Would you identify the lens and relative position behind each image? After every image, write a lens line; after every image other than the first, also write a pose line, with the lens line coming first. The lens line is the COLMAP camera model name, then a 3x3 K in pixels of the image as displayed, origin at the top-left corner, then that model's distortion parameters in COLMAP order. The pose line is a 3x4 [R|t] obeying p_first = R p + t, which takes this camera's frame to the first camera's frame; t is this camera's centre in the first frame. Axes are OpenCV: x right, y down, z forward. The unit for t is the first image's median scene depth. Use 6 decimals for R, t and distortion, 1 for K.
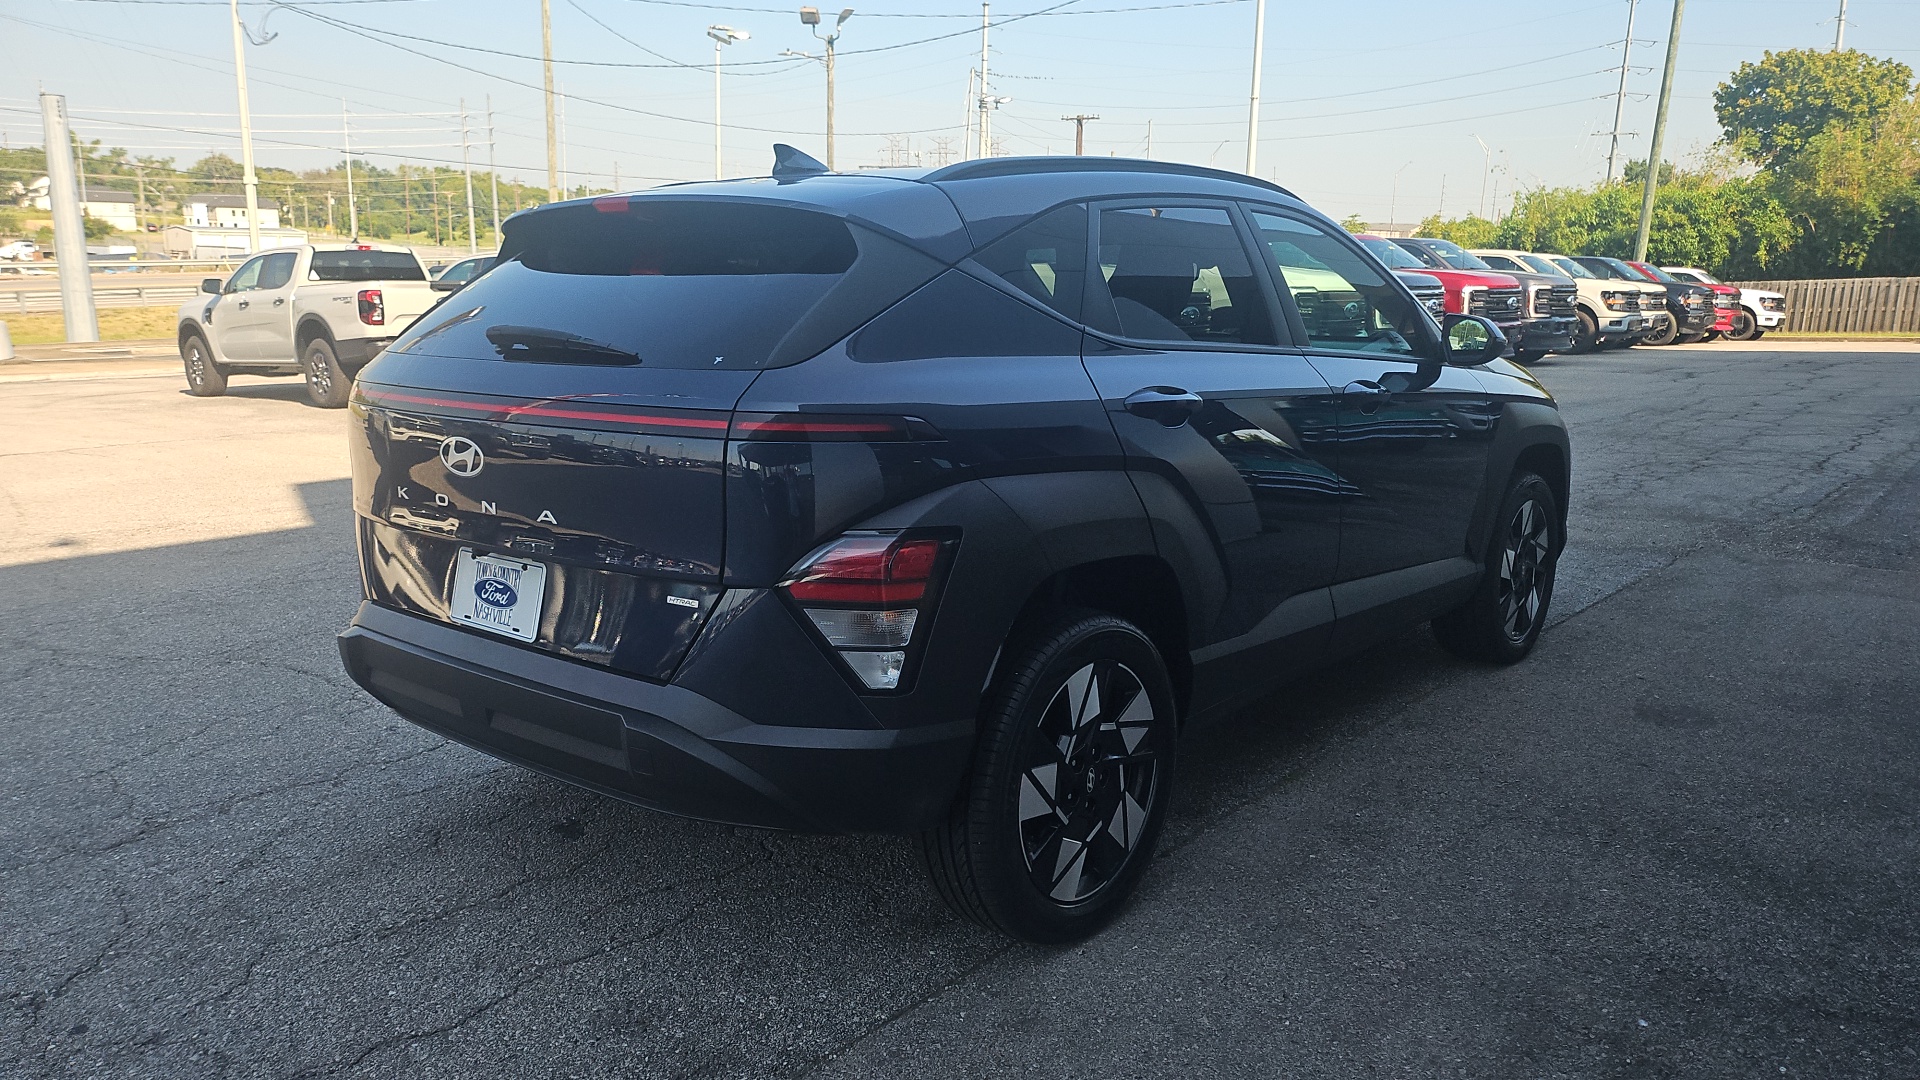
lens RADIAL K [[1363.5, 0, 955.0], [0, 1363.5, 536.3], [0, 0, 1]] dist [0.080689, -0.093719]
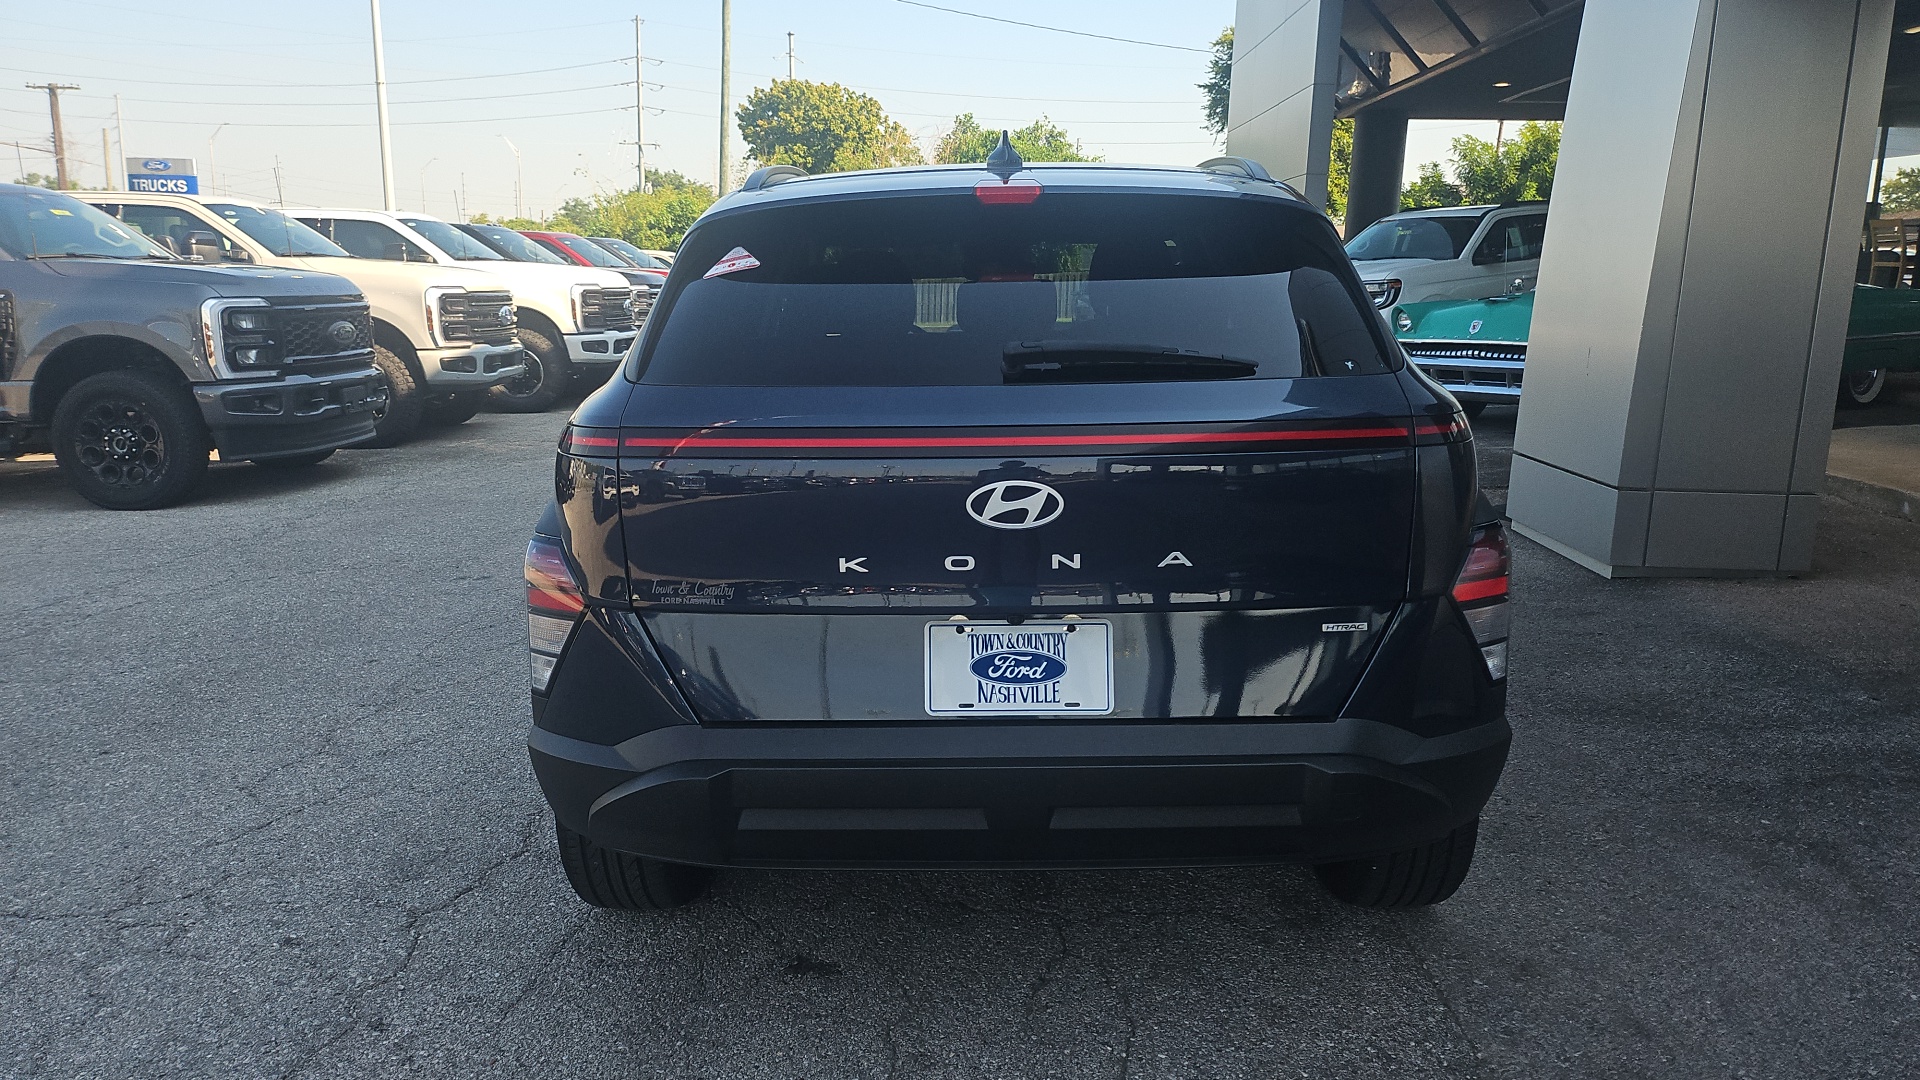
lens RADIAL K [[1363.5, 0, 955.0], [0, 1363.5, 536.3], [0, 0, 1]] dist [0.080689, -0.093719]
pose [[0.781617, -0.125240, 0.611057, -0.762107], [0.124817, 0.991226, 0.043502, -0.068242], [-0.611143, 0.042268, 0.790390, 0.337991]]
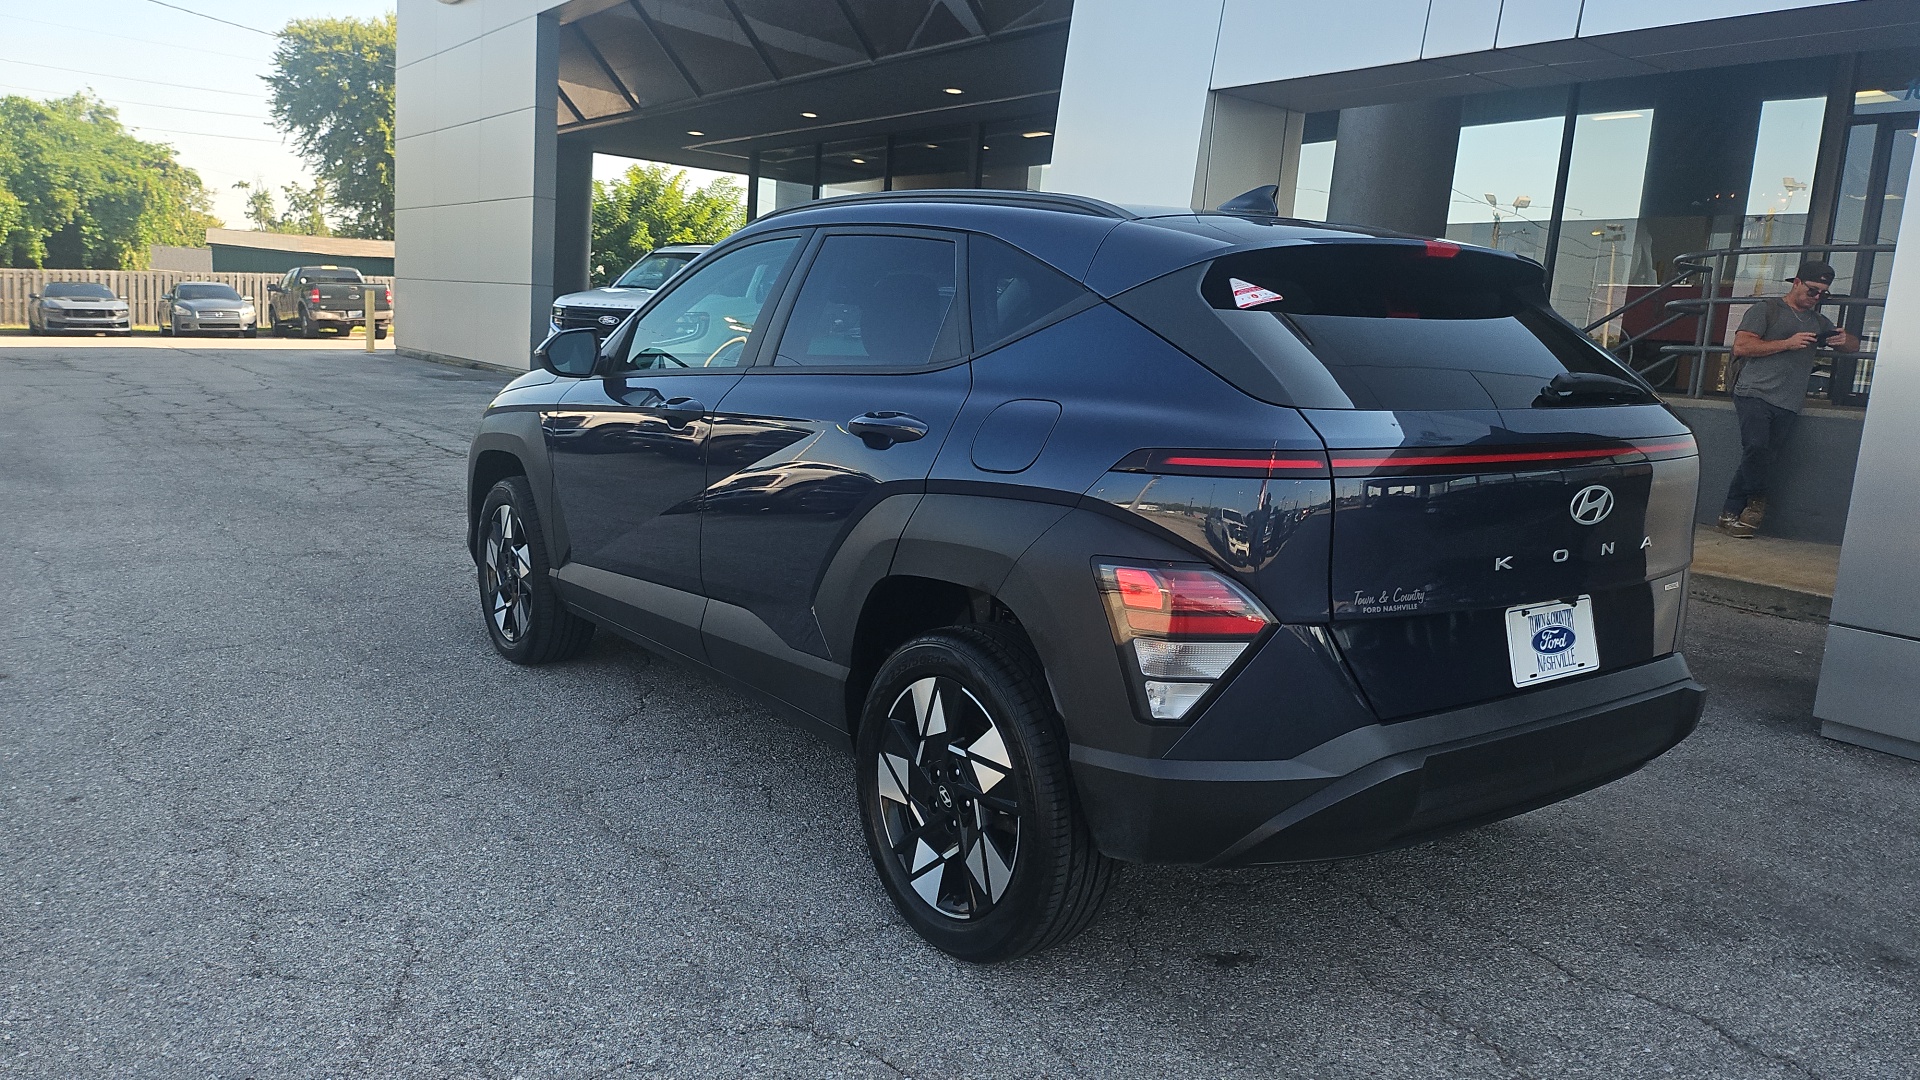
lens RADIAL K [[1363.5, 0, 955.0], [0, 1363.5, 536.3], [0, 0, 1]] dist [0.080689, -0.093719]
pose [[0.228734, -0.146440, 0.962412, -1.242357], [0.137616, 0.983557, 0.116951, -0.187684], [-0.963713, 0.105692, 0.245125, 1.044089]]
